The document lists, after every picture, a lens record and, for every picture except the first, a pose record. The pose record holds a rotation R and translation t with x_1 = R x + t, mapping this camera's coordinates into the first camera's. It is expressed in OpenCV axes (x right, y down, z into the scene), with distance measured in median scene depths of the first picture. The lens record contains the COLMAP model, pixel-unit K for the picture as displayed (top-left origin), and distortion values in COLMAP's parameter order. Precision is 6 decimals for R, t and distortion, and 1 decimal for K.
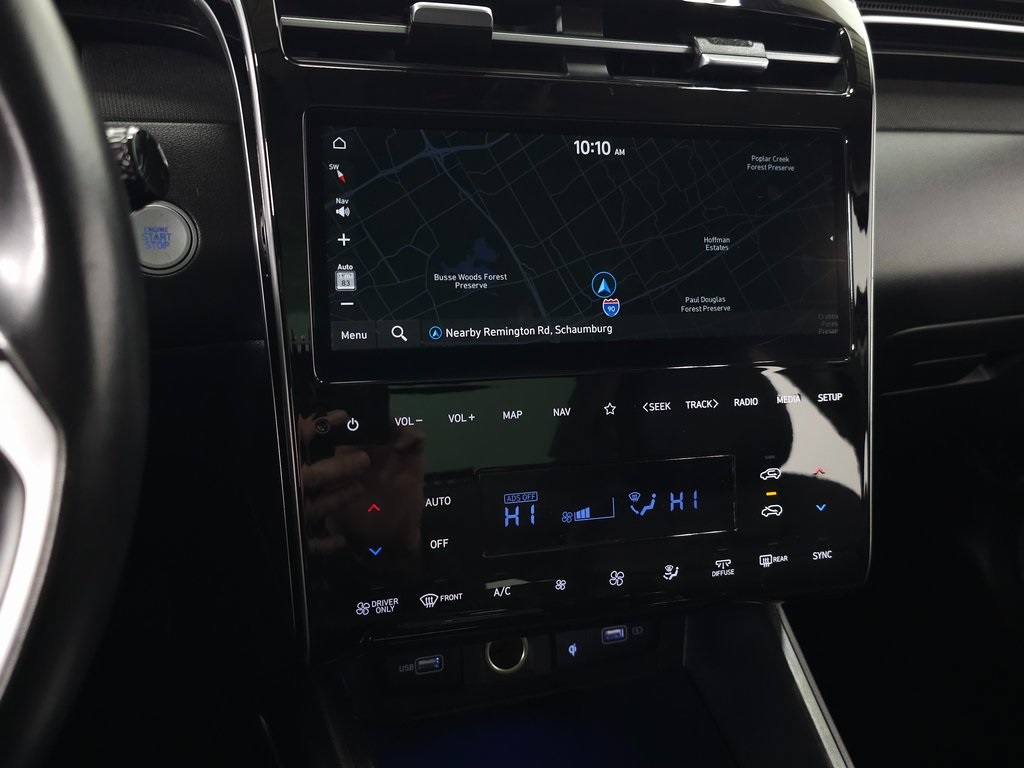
lens RADIAL K [[877.5, 0, 520.3], [0, 877.5, 373.0], [0, 0, 1]] dist [0.085400, -0.060543]
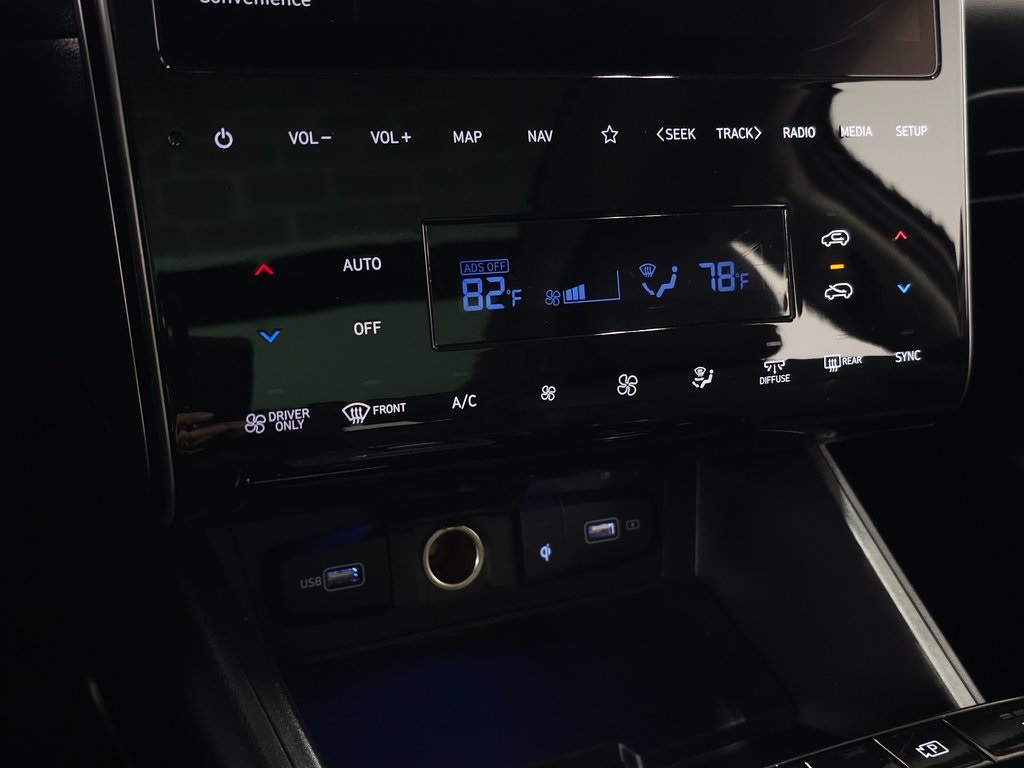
lens RADIAL K [[1142.8, 0, 514.6], [0, 1142.8, 383.3], [0, 0, 1]] dist [0.083925, 0.000000]
pose [[0.994746, -0.044388, 0.092245, -0.058087], [0.041623, 0.998631, 0.031693, 0.195586], [-0.093526, -0.027687, 0.995232, 0.125566]]
